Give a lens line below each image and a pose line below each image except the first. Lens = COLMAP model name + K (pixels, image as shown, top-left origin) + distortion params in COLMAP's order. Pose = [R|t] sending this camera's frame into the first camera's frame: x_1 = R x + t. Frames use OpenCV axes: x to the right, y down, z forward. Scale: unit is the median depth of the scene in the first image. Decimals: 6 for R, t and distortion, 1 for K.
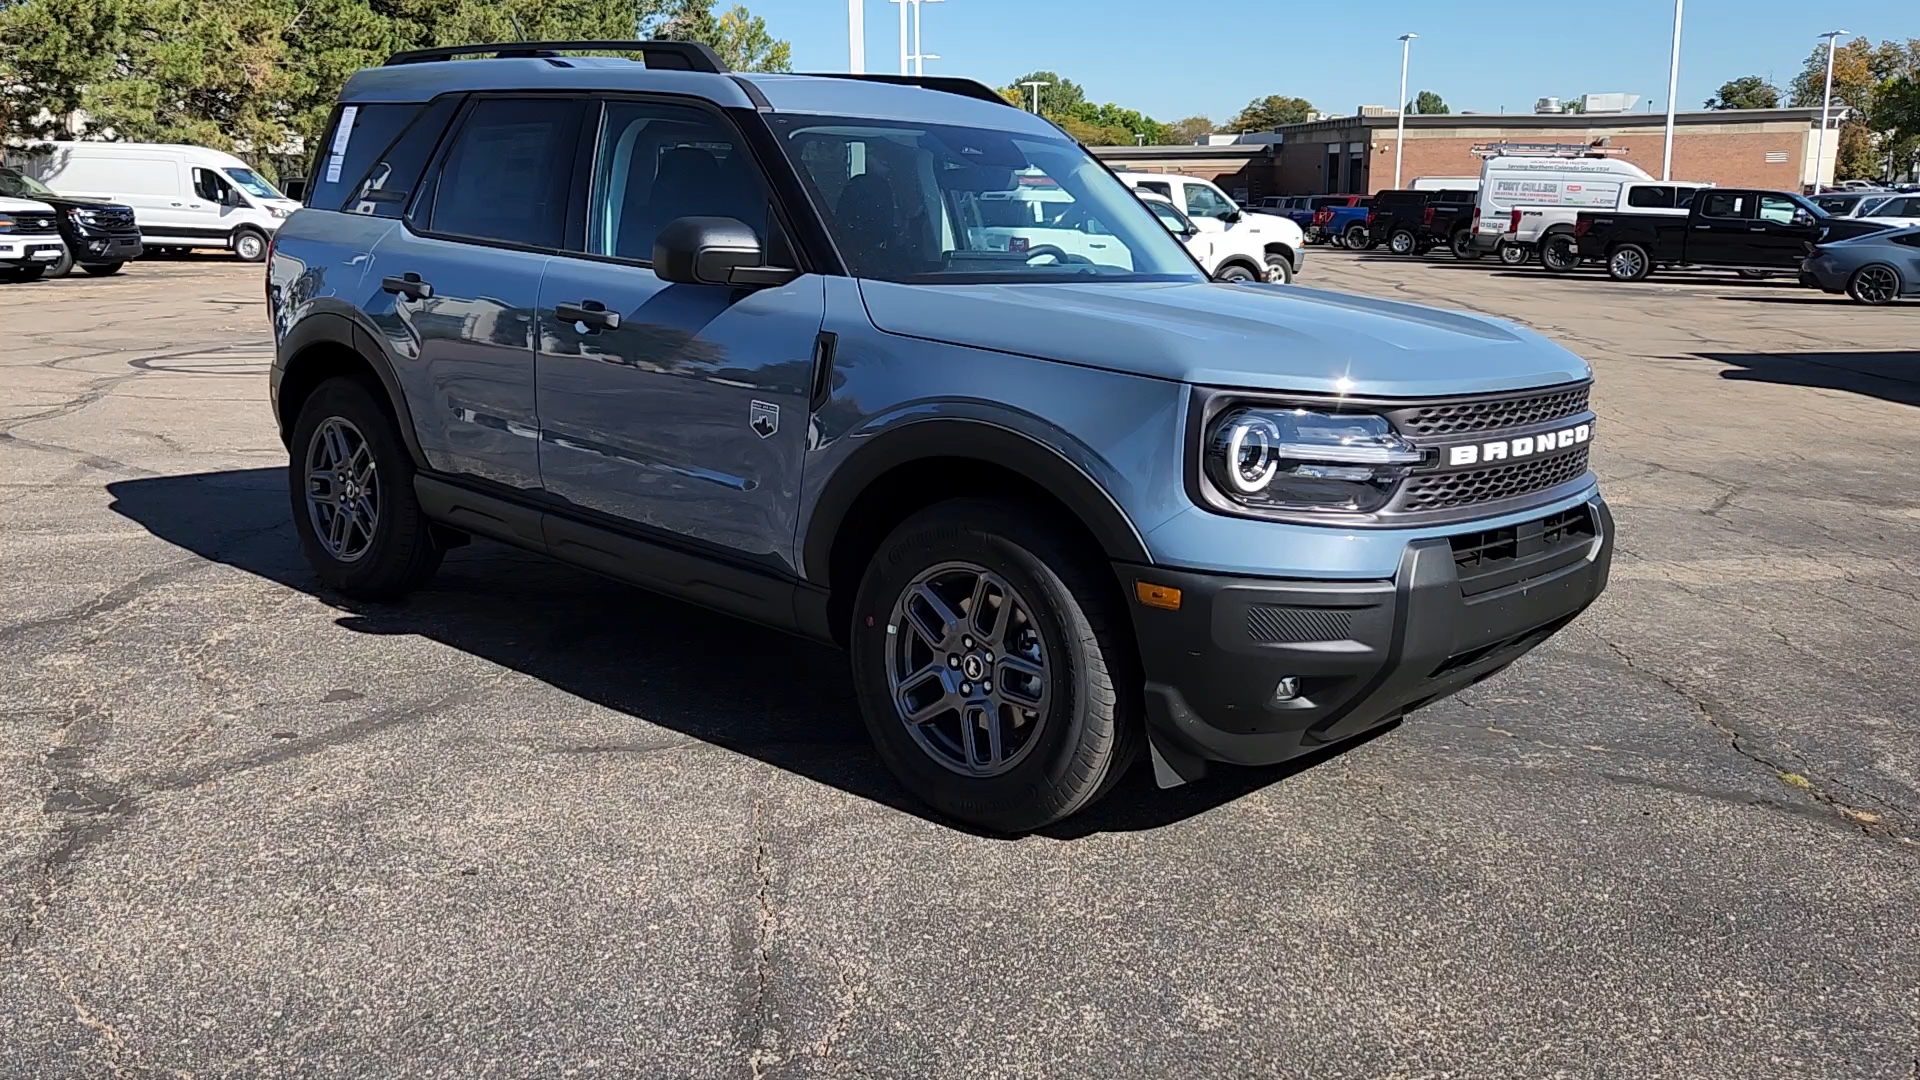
lens RADIAL K [[1624.6, 0, 954.9], [0, 1624.6, 535.0], [0, 0, 1]] dist [0.012292, 0.006465]
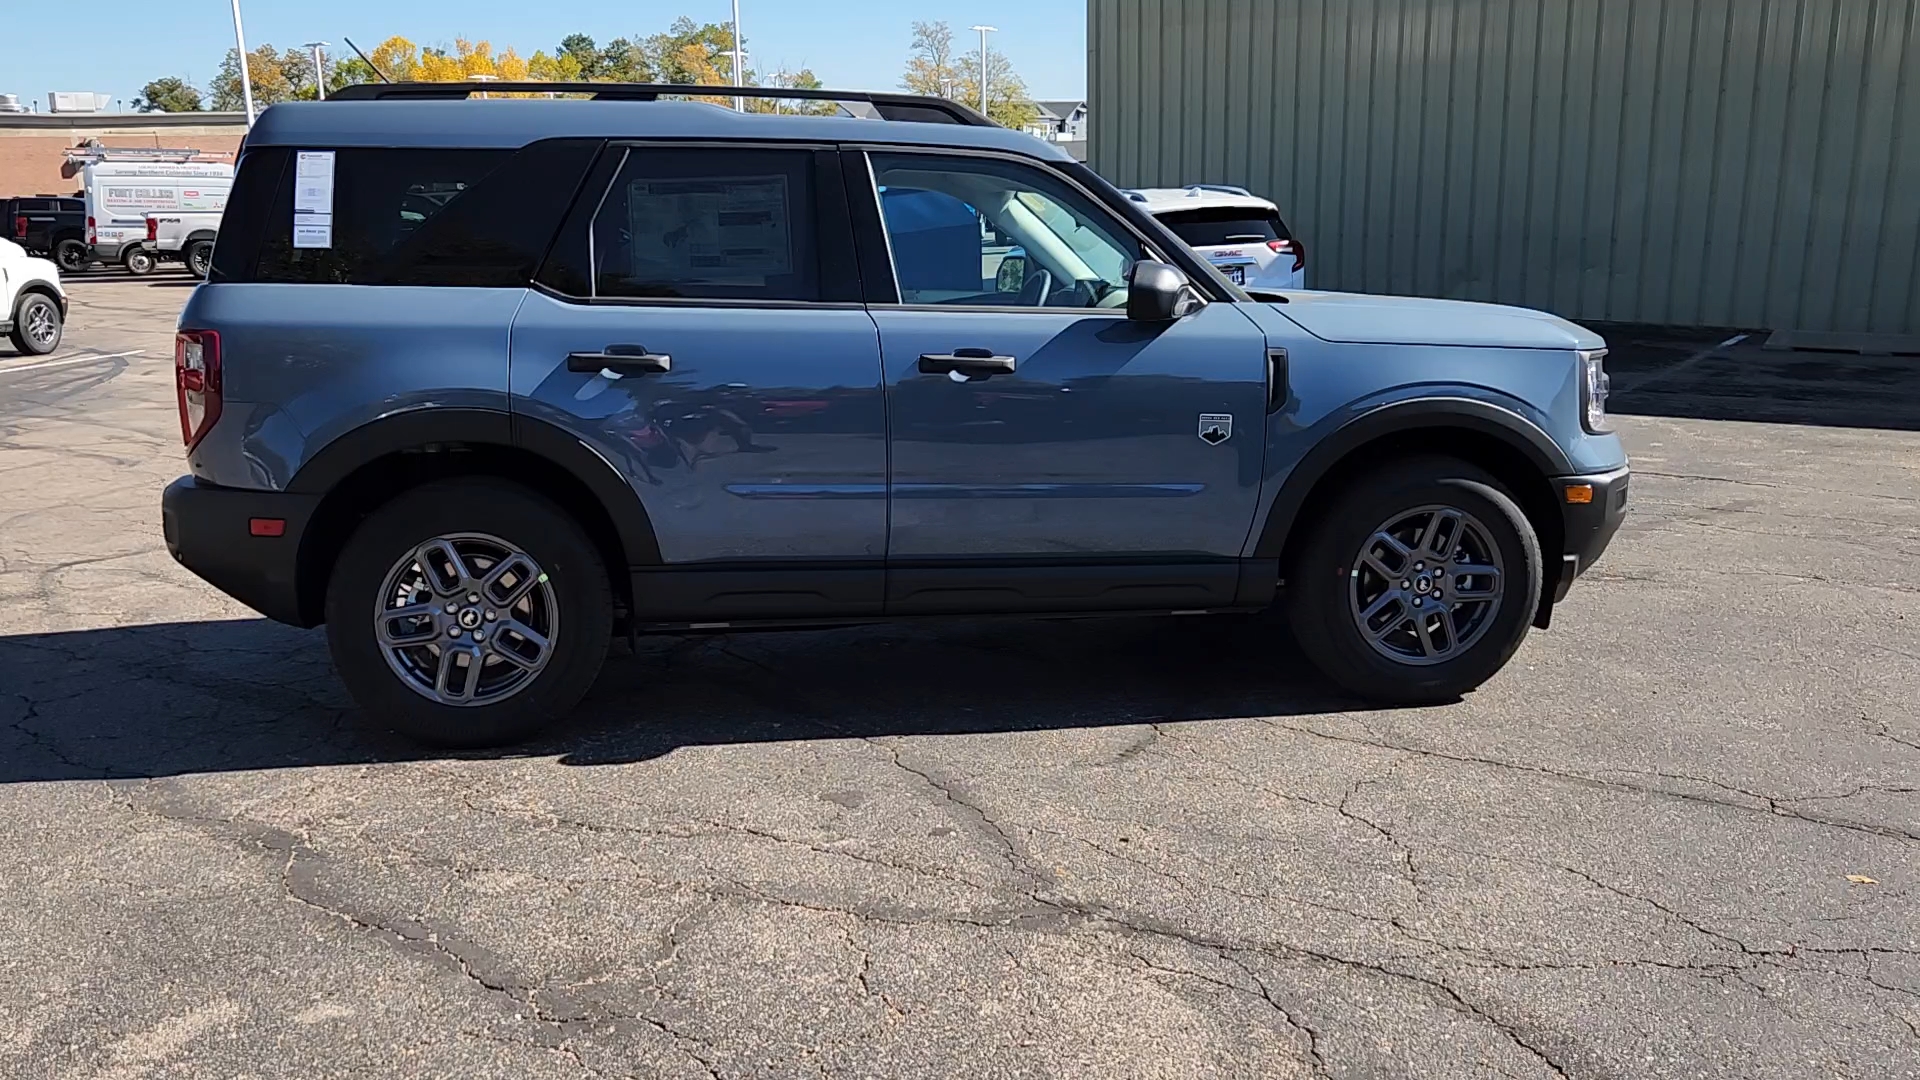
lens RADIAL K [[1595.6, 0, 960.0], [0, 1595.6, 540.0], [0, 0, 1]] dist [0.012270, 0.006342]
pose [[0.639632, -0.186295, 0.745765, -1.025982], [0.181278, 0.979381, 0.089173, -0.119145], [-0.747000, 0.078153, 0.660214, 0.352975]]
